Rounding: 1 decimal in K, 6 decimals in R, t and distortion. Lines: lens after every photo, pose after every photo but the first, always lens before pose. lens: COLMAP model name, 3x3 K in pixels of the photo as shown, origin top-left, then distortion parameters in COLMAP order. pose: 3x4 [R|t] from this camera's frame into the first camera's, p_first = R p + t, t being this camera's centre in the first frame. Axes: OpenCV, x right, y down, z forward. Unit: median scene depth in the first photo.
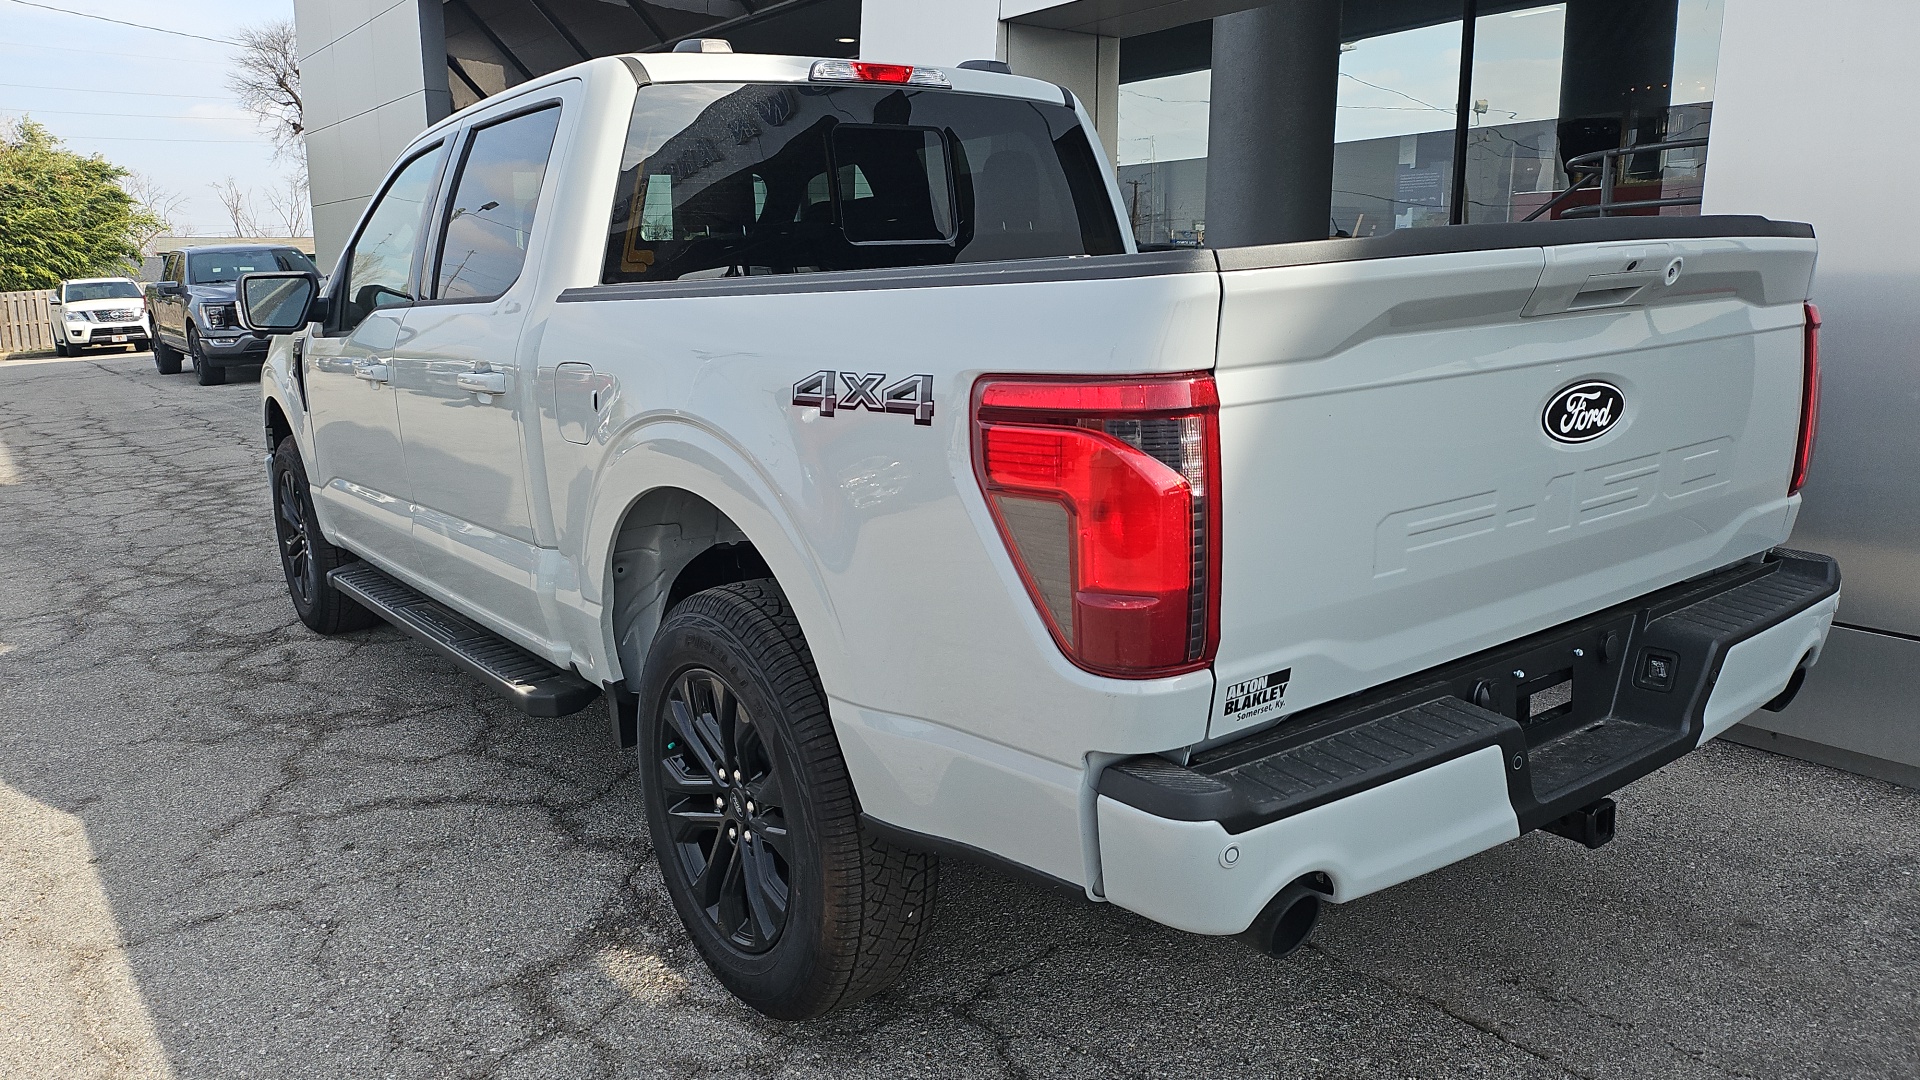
lens RADIAL K [[1375.3, 0, 970.0], [0, 1375.3, 533.6], [0, 0, 1]] dist [0.062624, -0.082847]
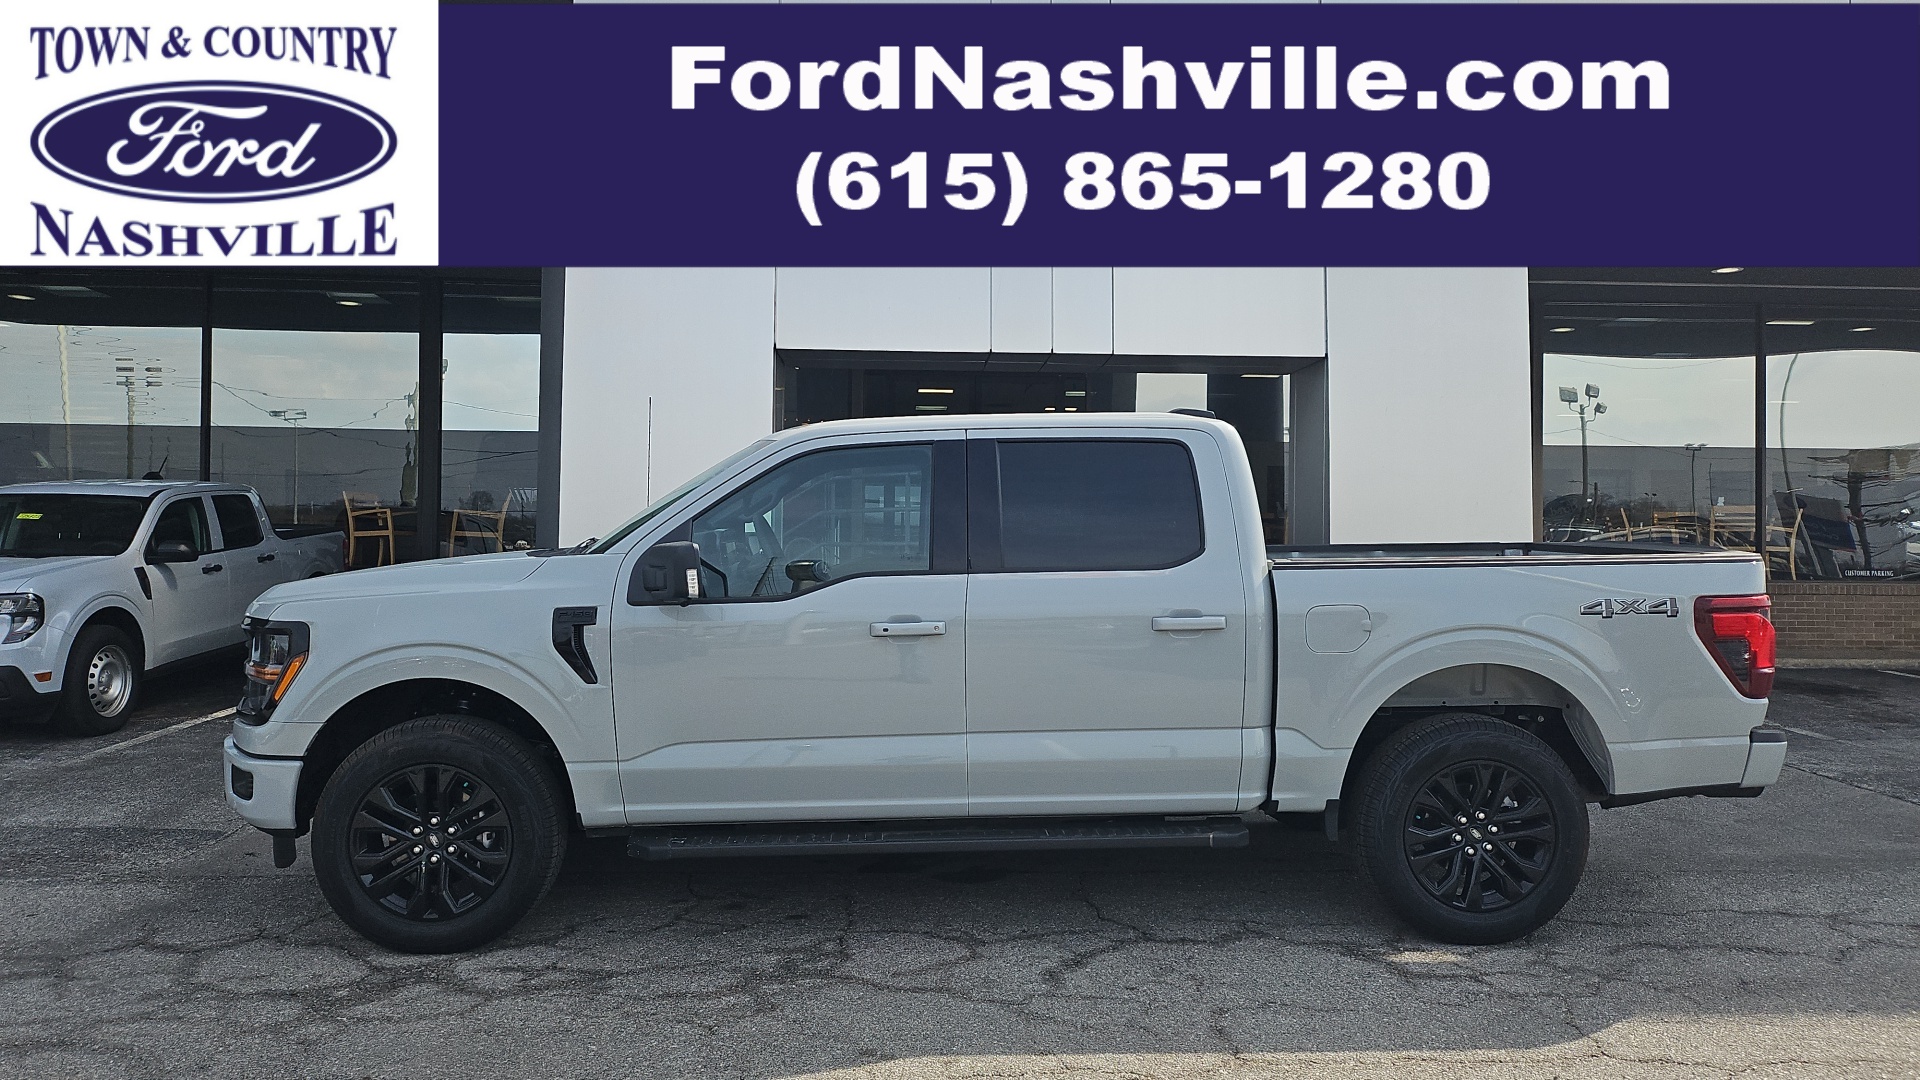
lens RADIAL K [[1375.3, 0, 970.0], [0, 1375.3, 533.6], [0, 0, 1]] dist [0.062624, -0.082847]
pose [[0.557693, 0.020431, 0.829796, -1.606241], [0.139108, 0.983257, -0.117702, -0.060182], [-0.818308, 0.181073, 0.545514, 0.344348]]
